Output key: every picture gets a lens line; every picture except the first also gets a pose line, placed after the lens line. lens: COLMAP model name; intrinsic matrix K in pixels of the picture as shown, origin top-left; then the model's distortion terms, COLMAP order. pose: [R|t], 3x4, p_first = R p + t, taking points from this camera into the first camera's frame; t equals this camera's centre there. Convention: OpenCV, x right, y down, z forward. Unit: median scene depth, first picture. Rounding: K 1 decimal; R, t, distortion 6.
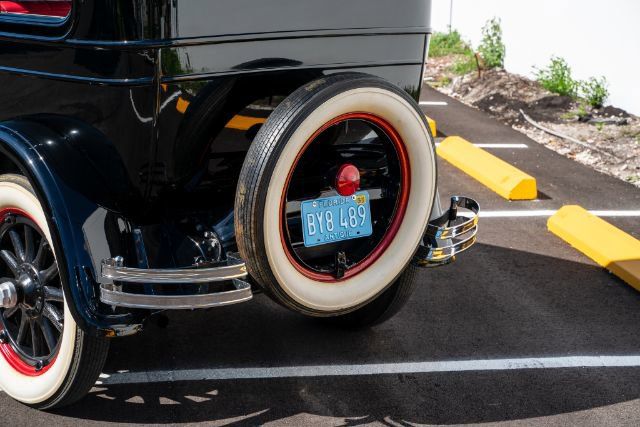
lens RADIAL K [[1389.8, 0, 320.0], [0, 1389.8, 213.5], [0, 0, 1]] dist [0.361836, 0.437305]
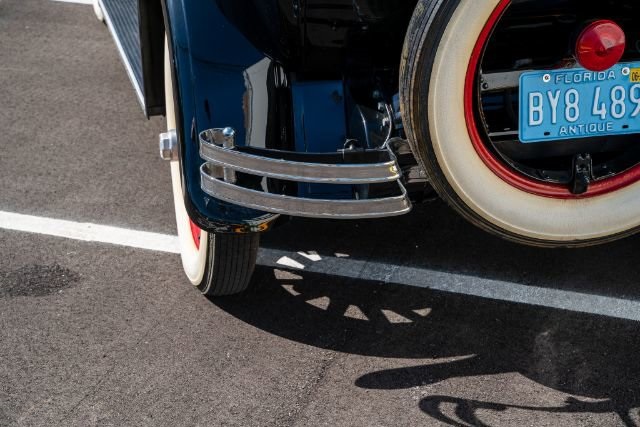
lens RADIAL K [[1389.8, 0, 320.0], [0, 1389.8, 213.5], [0, 0, 1]] dist [0.361836, 0.437305]
pose [[0.886533, 0.161275, -0.433647, 0.195983], [-0.084405, 0.977927, 0.191140, -0.061105], [0.454901, -0.132850, 0.880577, 0.360337]]
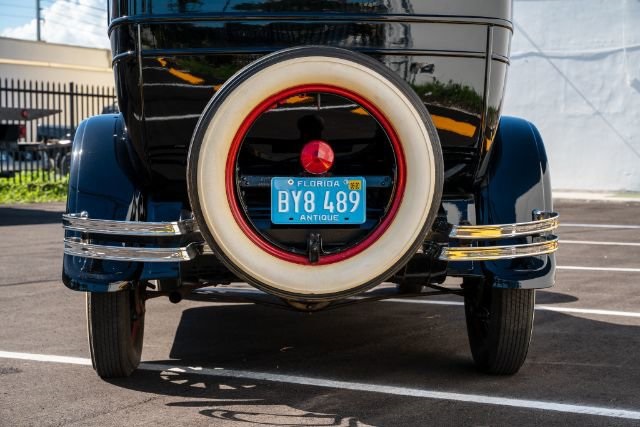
lens RADIAL K [[1389.8, 0, 320.0], [0, 1389.8, 213.5], [0, 0, 1]] dist [0.361836, 0.437305]
pose [[0.782146, 0.012470, -0.622970, 0.615918], [-0.119809, 0.984153, -0.130721, 0.139062], [0.611468, 0.176880, 0.771246, 0.259388]]
